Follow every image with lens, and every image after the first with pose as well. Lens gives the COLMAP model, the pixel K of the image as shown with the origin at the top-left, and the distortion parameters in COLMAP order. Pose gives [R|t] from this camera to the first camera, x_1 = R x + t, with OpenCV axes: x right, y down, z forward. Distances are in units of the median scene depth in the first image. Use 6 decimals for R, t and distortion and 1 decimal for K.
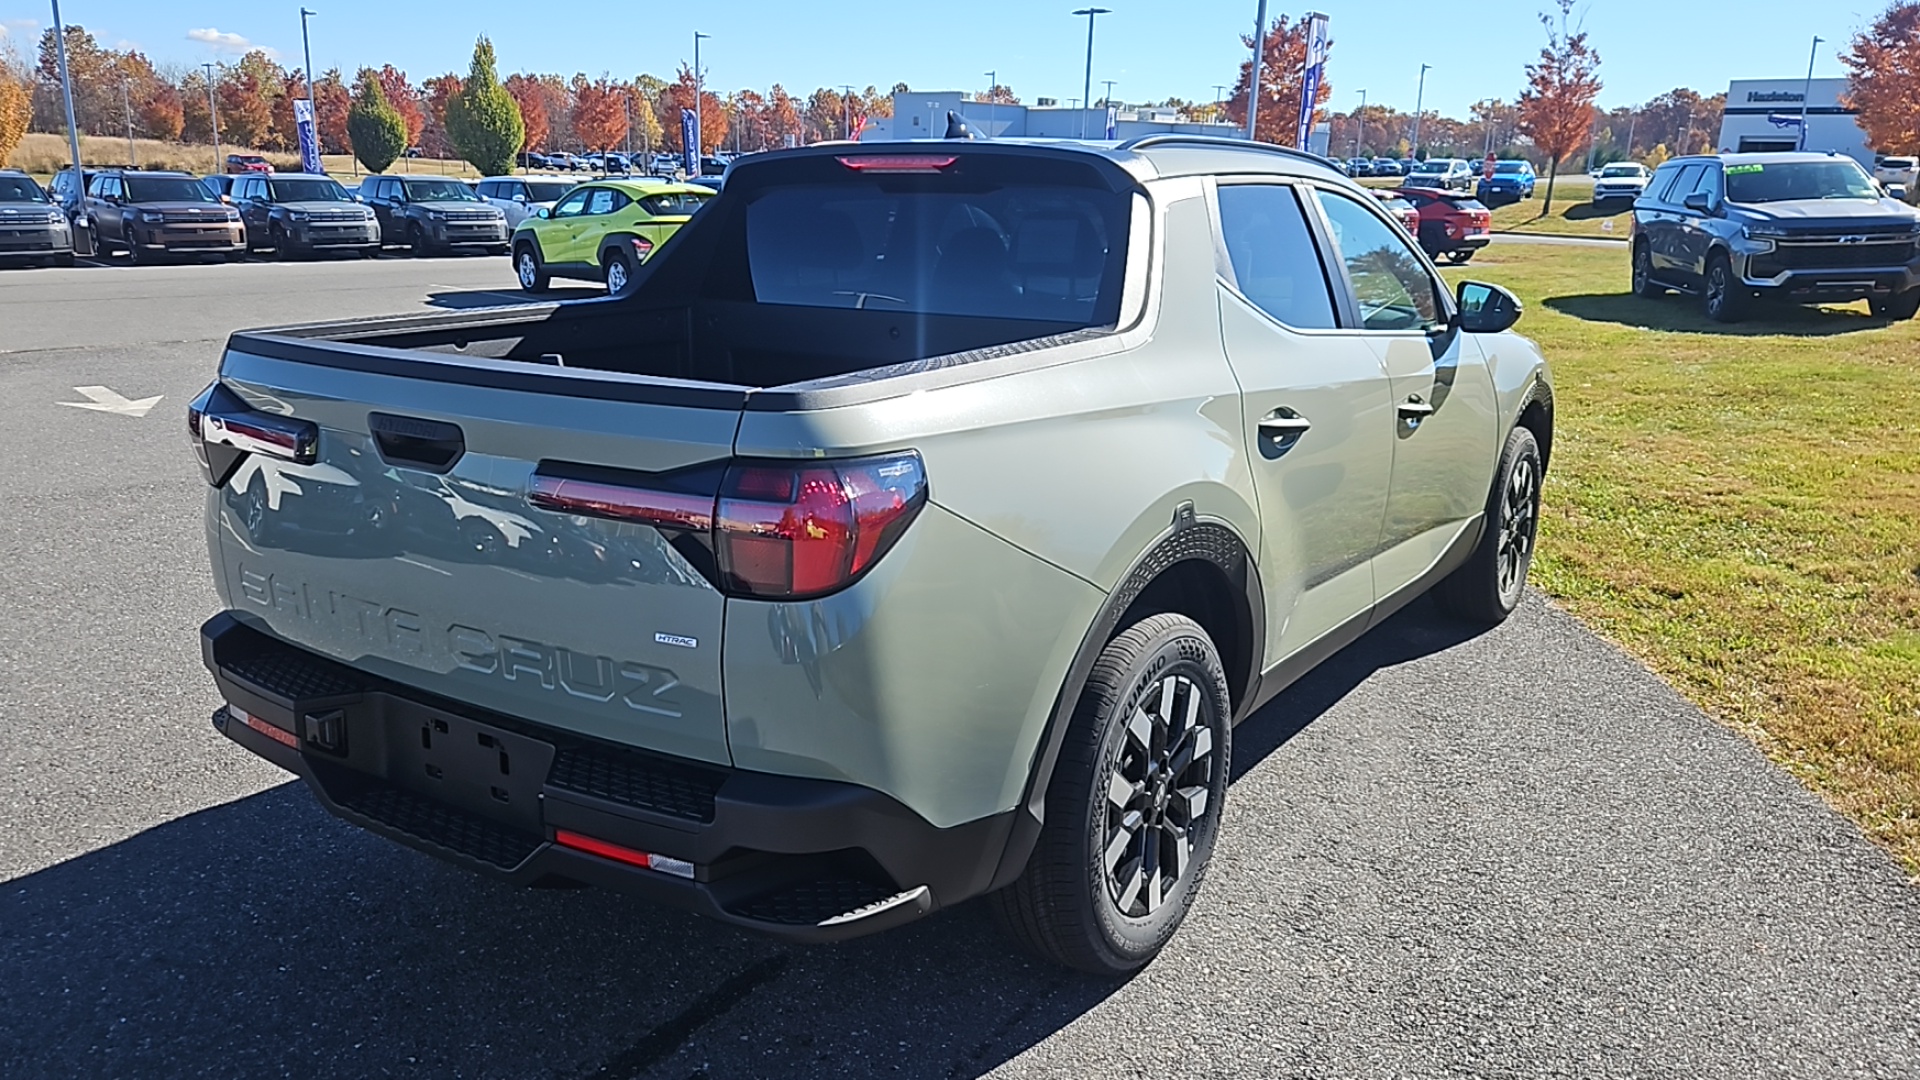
lens RADIAL K [[1407.1, 0, 959.2], [0, 1407.1, 536.6], [0, 0, 1]] dist [0.014689, -0.002964]
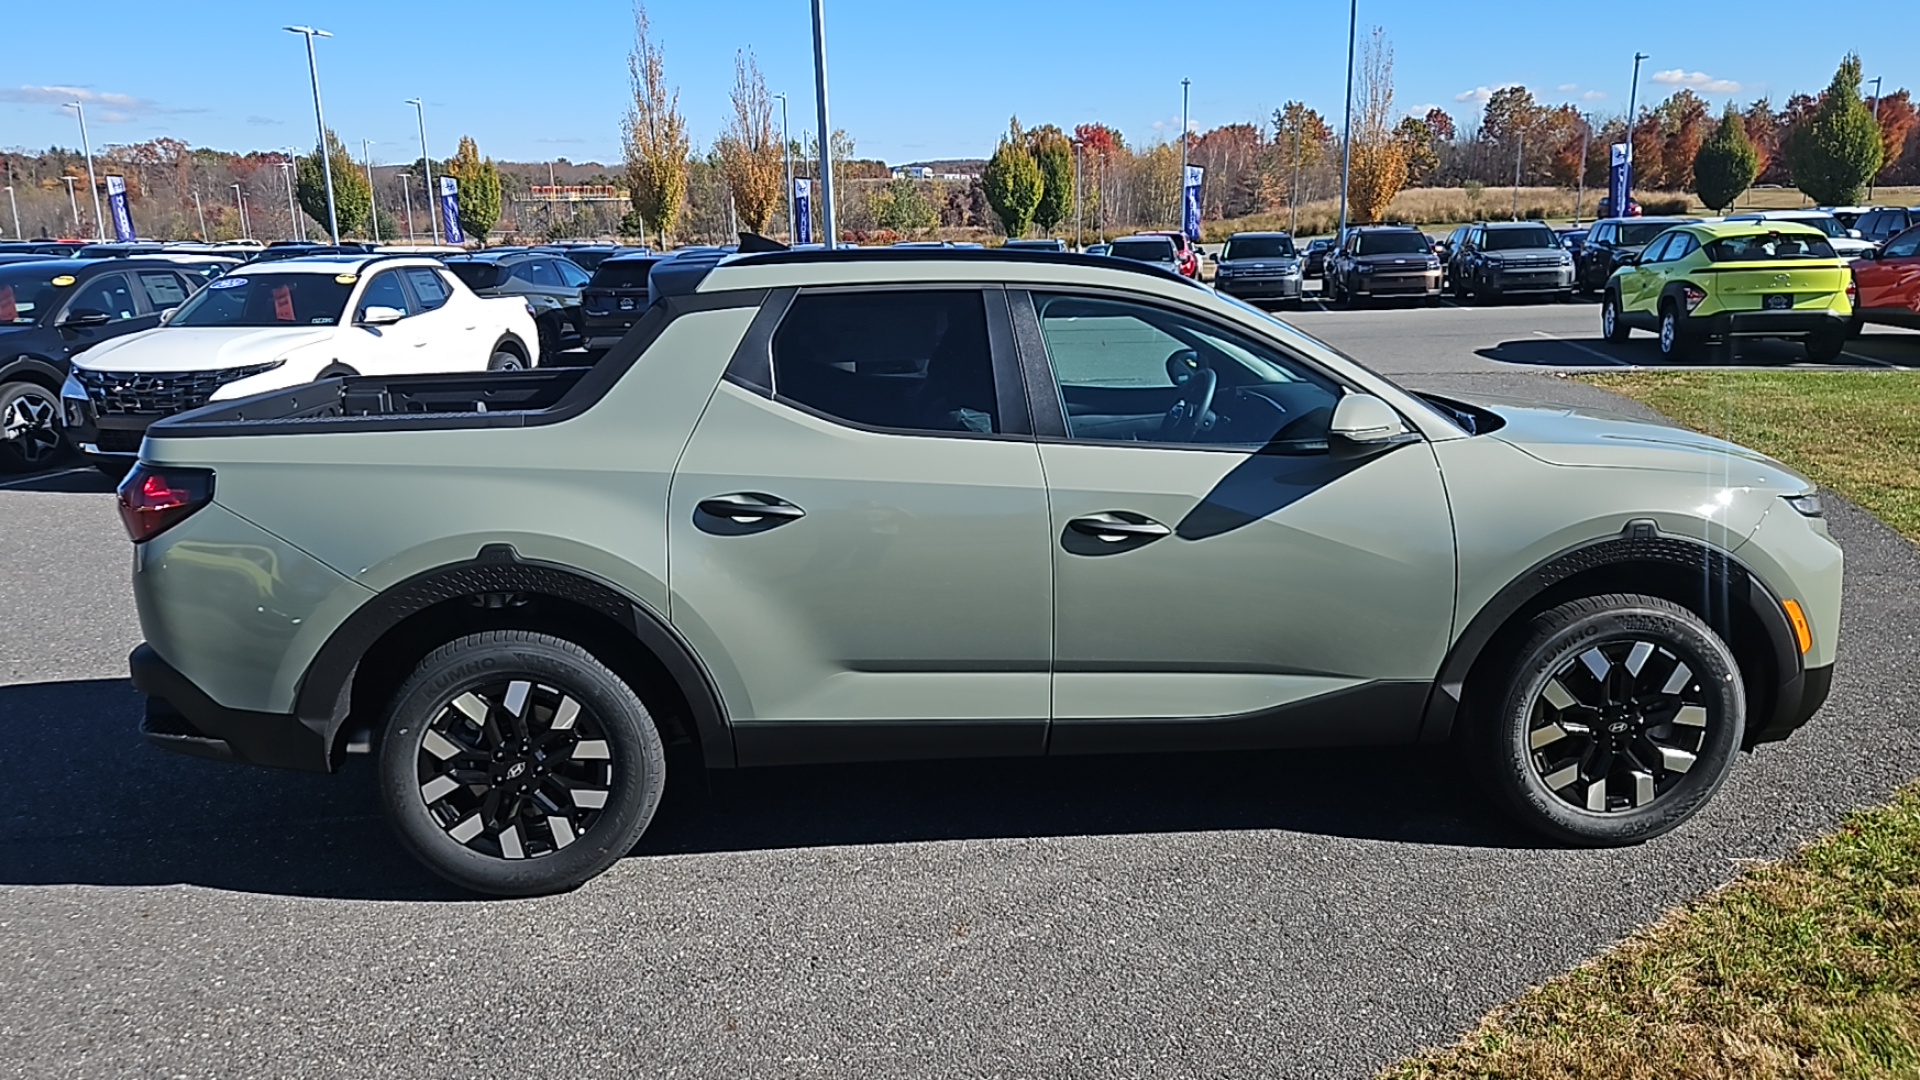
lens RADIAL K [[1407.1, 0, 955.9], [0, 1407.1, 541.1], [0, 0, 1]] dist [0.014689, -0.002964]
pose [[0.619141, 0.136269, -0.773366, 0.123846], [-0.153987, 0.986777, 0.050594, -0.013744], [0.770034, 0.087764, 0.631937, 0.043271]]
